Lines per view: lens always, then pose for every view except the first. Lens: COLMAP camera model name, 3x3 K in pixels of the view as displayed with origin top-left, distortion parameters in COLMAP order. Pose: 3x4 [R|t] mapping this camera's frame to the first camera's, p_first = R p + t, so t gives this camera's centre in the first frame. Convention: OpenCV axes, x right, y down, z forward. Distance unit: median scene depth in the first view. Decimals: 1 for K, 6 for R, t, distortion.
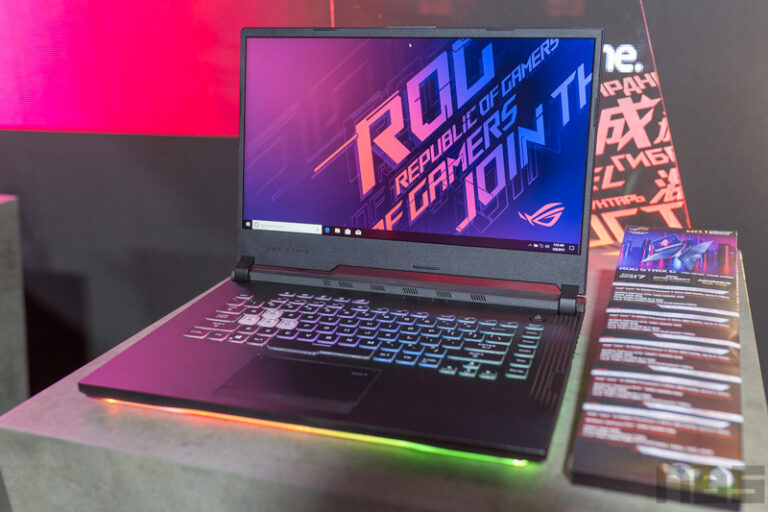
lens RADIAL K [[796.8, 0, 384.0], [0, 796.8, 256.0], [0, 0, 1]] dist [0.008660, 0.009785]
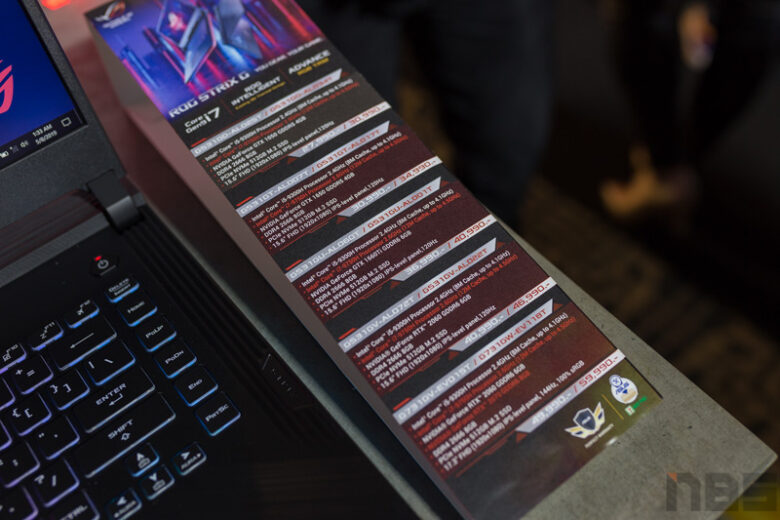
lens RADIAL K [[809.3, 0, 390.0], [0, 809.3, 260.0], [0, 0, 1]] dist [0.008660, 0.009785]
pose [[0.534081, -0.677456, 0.505778, 0.012894], [0.317287, 0.715132, 0.622828, -0.226289], [-0.783636, -0.172164, 0.596887, 0.511067]]
